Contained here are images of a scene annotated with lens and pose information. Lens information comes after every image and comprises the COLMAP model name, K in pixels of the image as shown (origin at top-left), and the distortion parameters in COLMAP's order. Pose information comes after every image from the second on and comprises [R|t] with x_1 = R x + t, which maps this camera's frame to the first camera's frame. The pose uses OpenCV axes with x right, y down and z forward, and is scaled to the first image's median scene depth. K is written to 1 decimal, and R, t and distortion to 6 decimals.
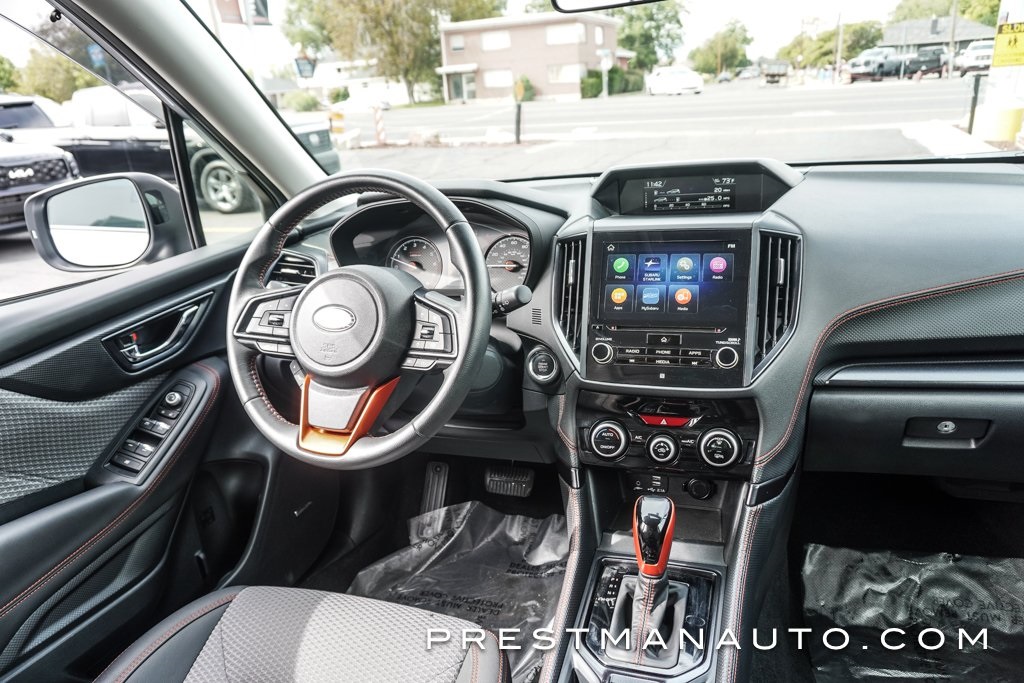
lens RADIAL K [[693.6, 0, 512.0], [0, 693.6, 341.5], [0, 0, 1]] dist [-0.041190, 0.037844]
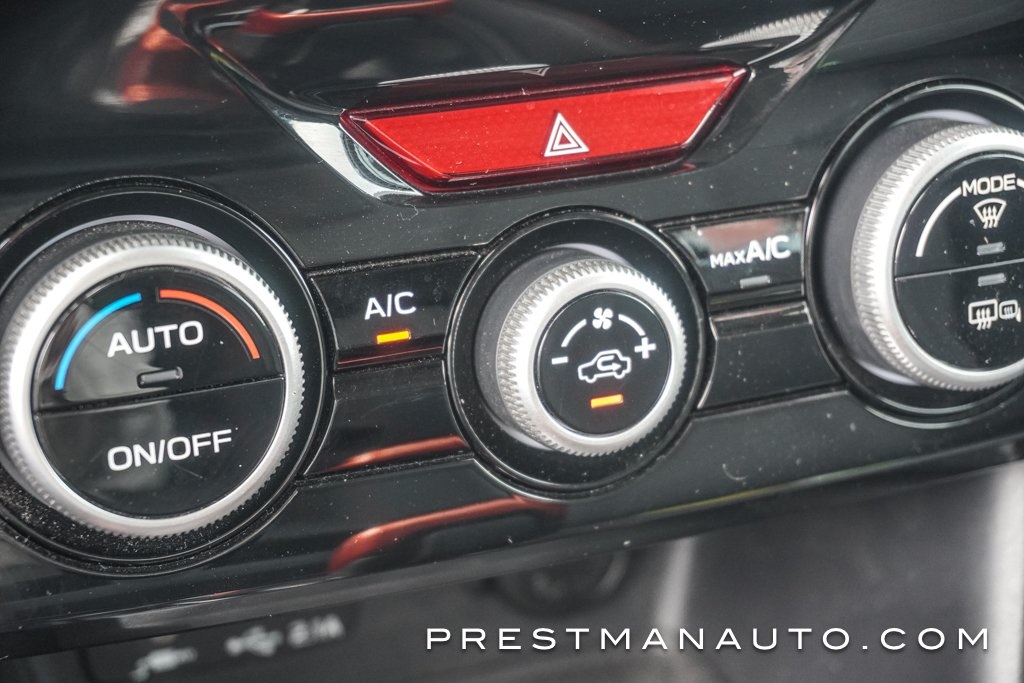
lens RADIAL K [[2140.8, 0, 512.0], [0, 2140.8, 341.5], [0, 0, 1]] dist [0.004292, 0.023845]
pose [[0.738594, -0.221369, 0.636769, -0.034934], [0.106484, 0.971001, 0.214051, 0.068392], [-0.665688, -0.090291, 0.740747, 0.714374]]
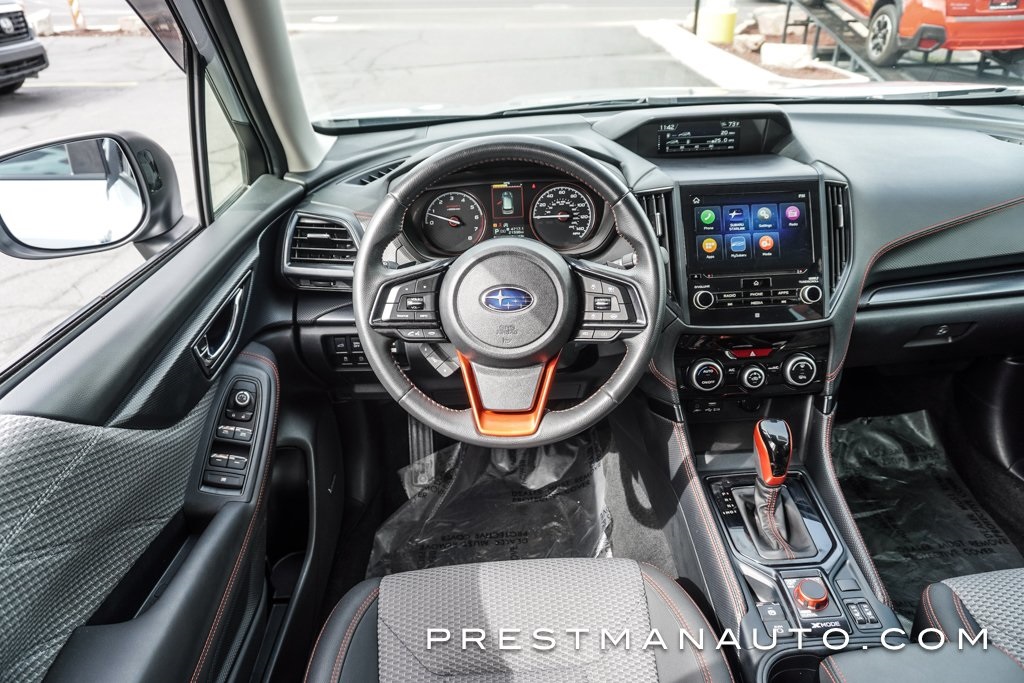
lens RADIAL K [[693.6, 0, 512.0], [0, 693.6, 341.5], [0, 0, 1]] dist [-0.041190, 0.037844]
pose [[0.930467, -0.130119, 0.342492, -0.534340], [0.078916, 0.984045, 0.159461, -0.116806], [-0.357776, -0.121345, 0.925889, 0.084459]]
